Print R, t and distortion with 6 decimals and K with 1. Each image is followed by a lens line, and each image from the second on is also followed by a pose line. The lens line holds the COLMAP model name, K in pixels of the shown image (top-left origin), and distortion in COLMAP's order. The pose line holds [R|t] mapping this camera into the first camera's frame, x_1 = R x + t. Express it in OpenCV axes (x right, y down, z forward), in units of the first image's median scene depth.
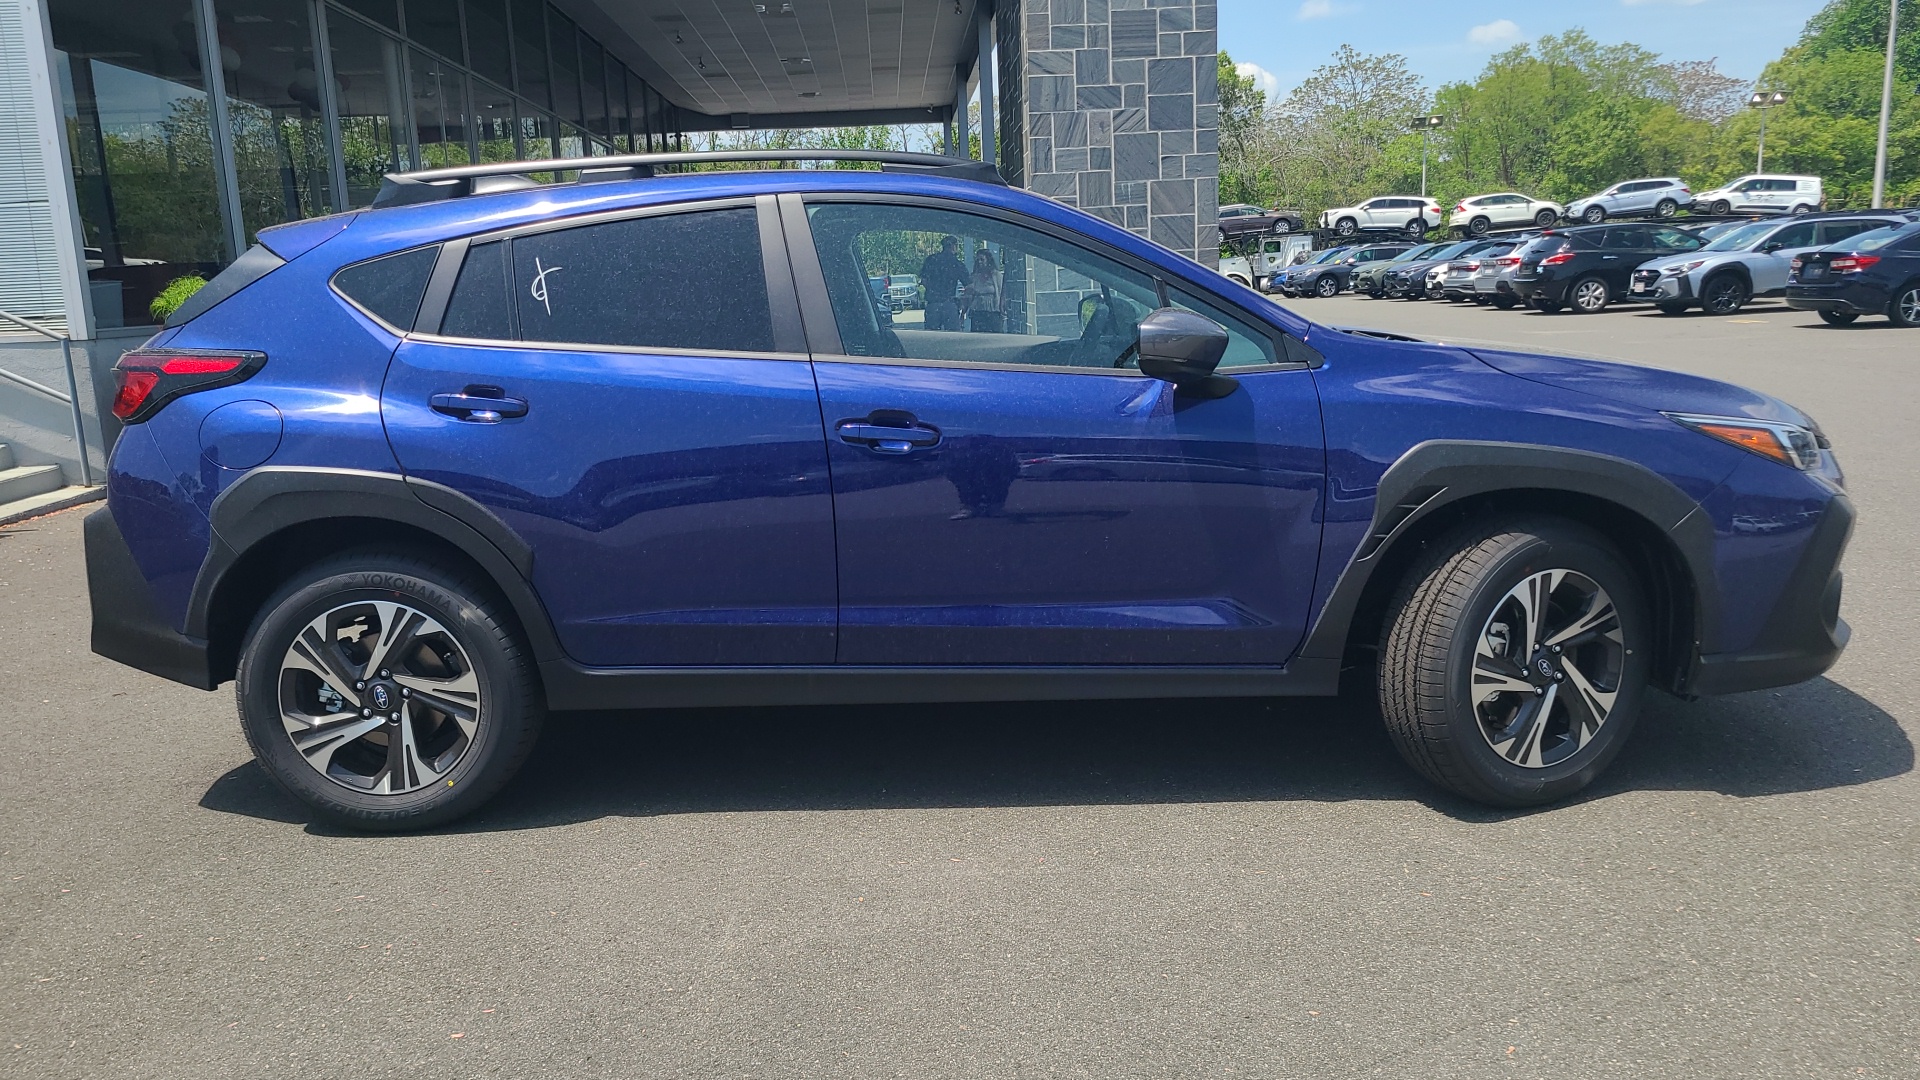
lens RADIAL K [[1482.4, 0, 945.5], [0, 1482.4, 547.0], [0, 0, 1]] dist [0.046873, -0.030568]
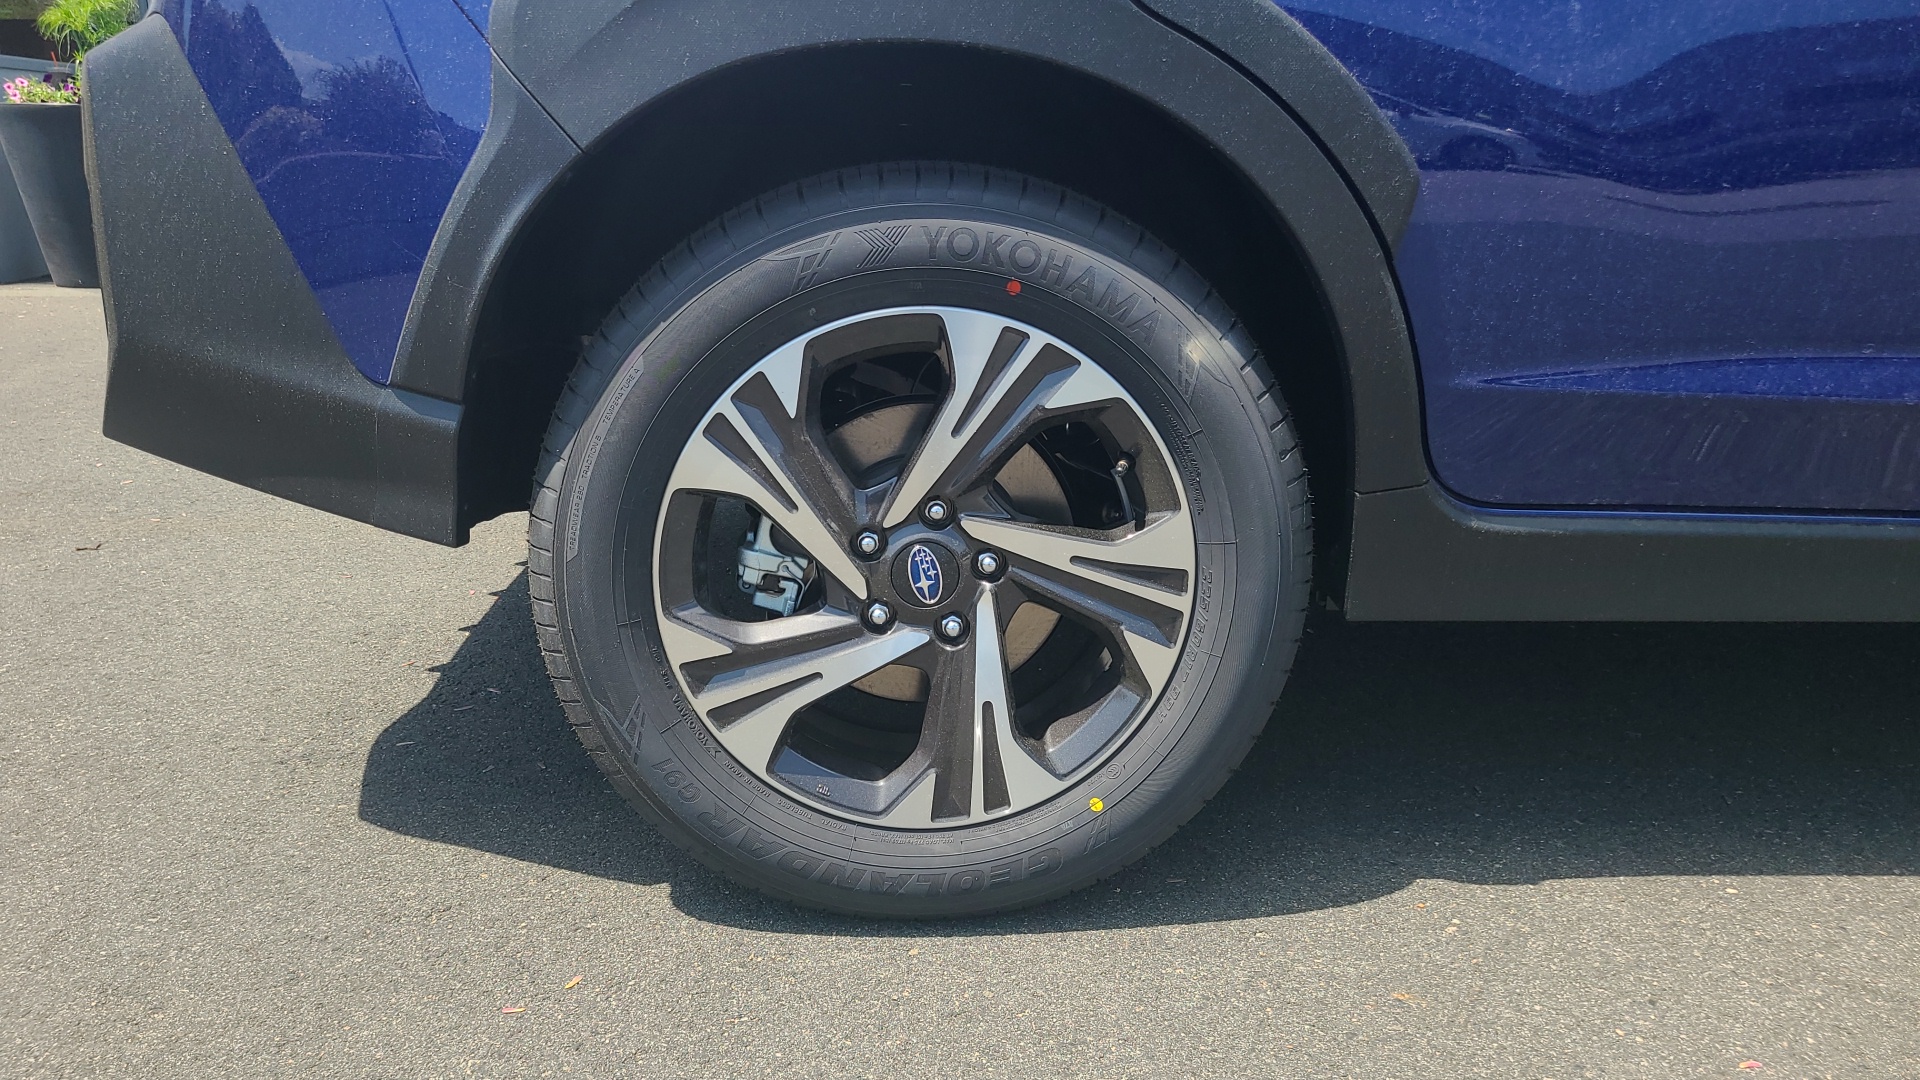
lens RADIAL K [[1482.4, 0, 945.5], [0, 1482.4, 547.0], [0, 0, 1]] dist [0.046873, -0.030568]
pose [[0.997022, 0.024372, 0.073169, -0.398497], [-0.030163, 0.996409, 0.079117, 0.063880], [-0.070978, -0.081088, 0.994176, 0.629096]]
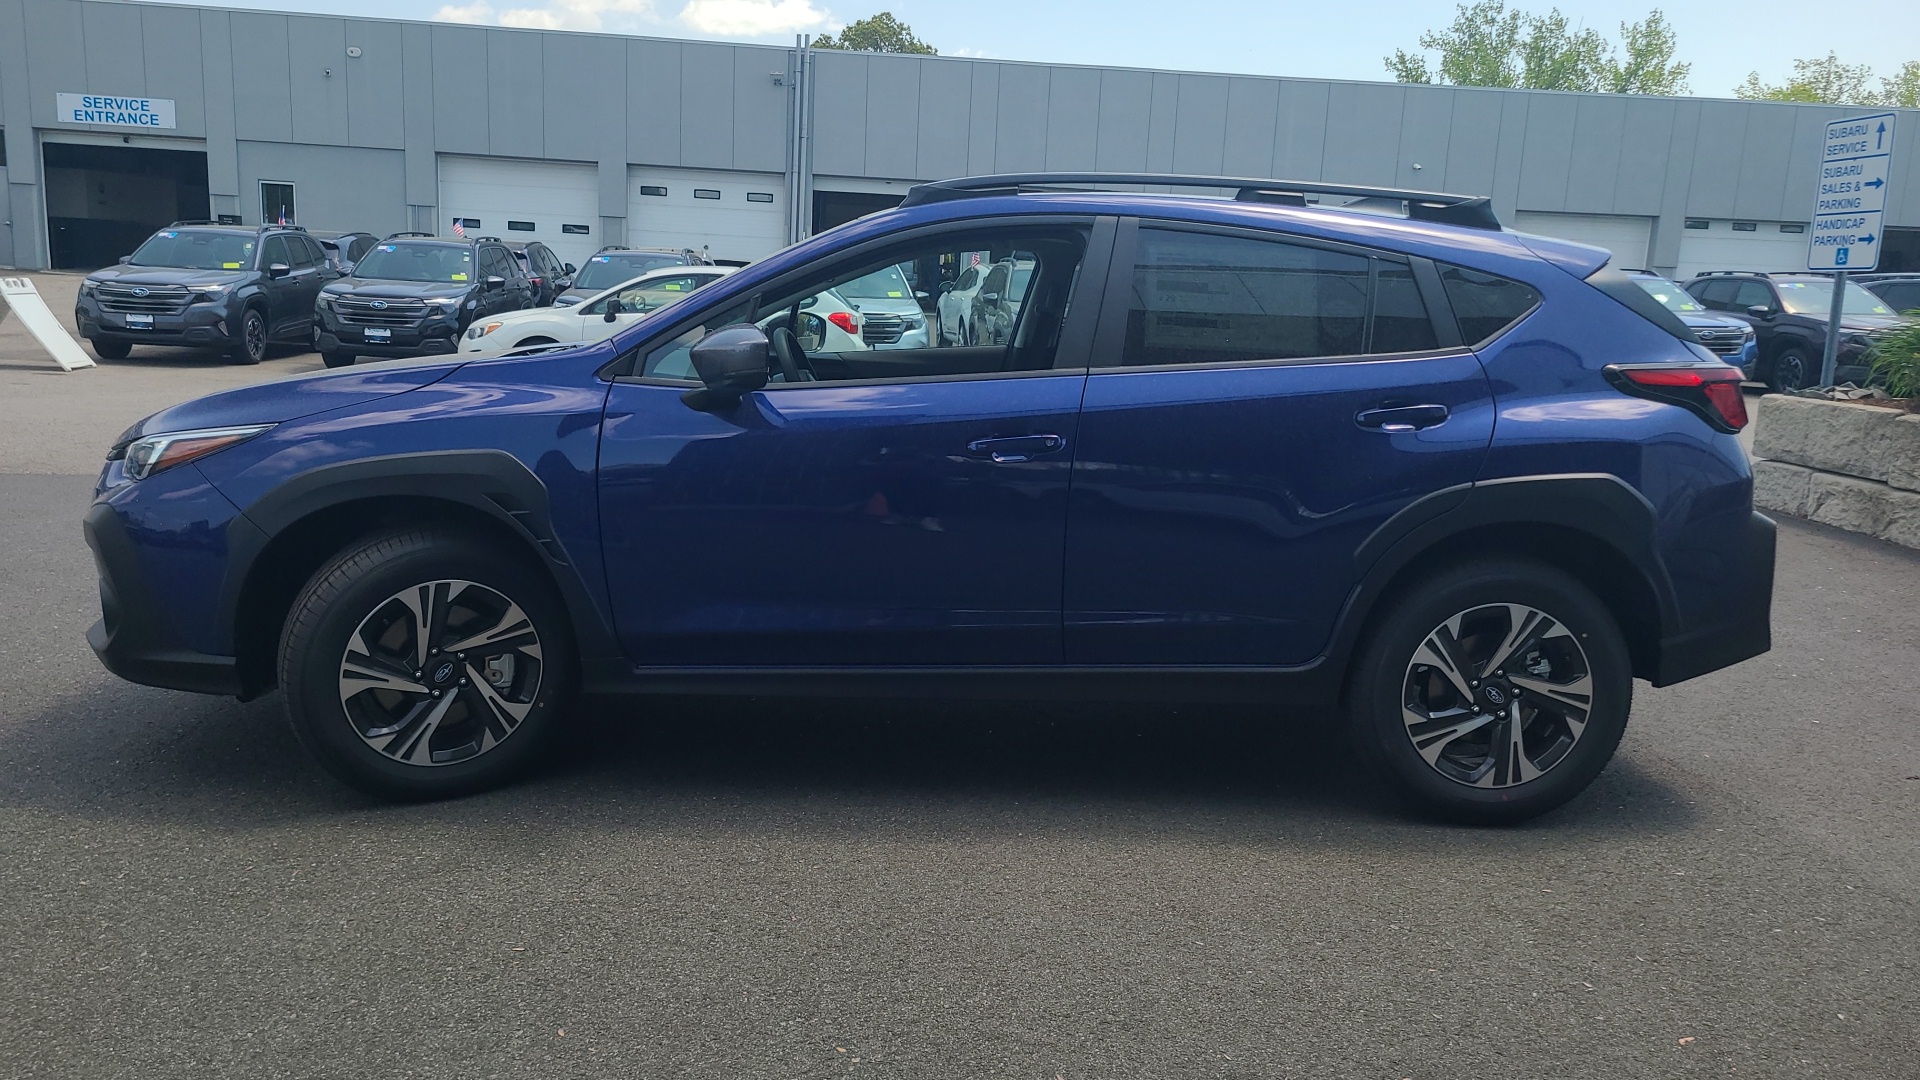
lens RADIAL K [[1468.2, 0, 960.0], [0, 1468.2, 540.0], [0, 0, 1]] dist [0.065596, -0.056005]
pose [[0.996553, 0.048577, 0.067255, -0.823743], [-0.047312, 0.998675, -0.020266, 0.030311], [-0.068150, 0.017014, 0.997530, -0.013194]]
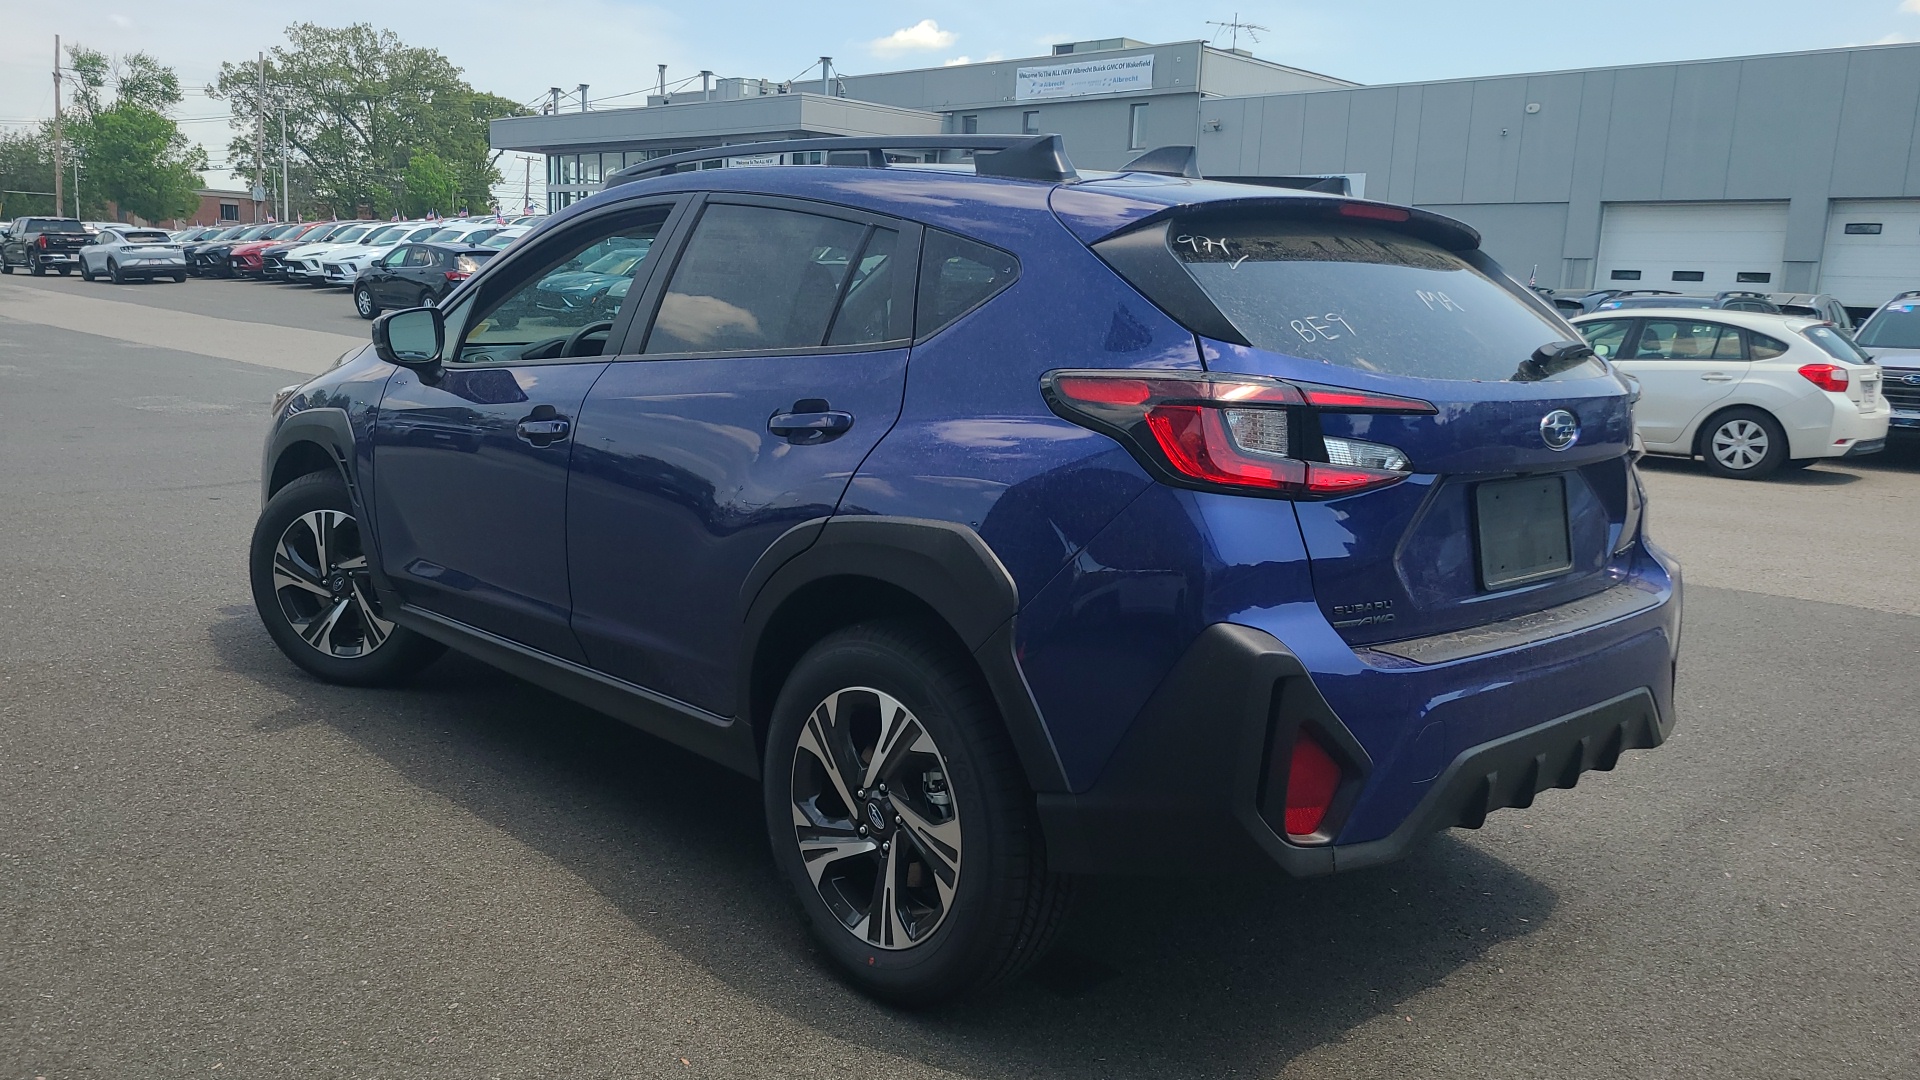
lens RADIAL K [[1482.4, 0, 945.5], [0, 1482.4, 547.0], [0, 0, 1]] dist [0.046873, -0.030568]
pose [[0.682684, 0.169346, -0.710820, 0.162578], [-0.190819, 0.980336, 0.050290, -0.079221], [0.705359, 0.101306, 0.701574, 0.475595]]
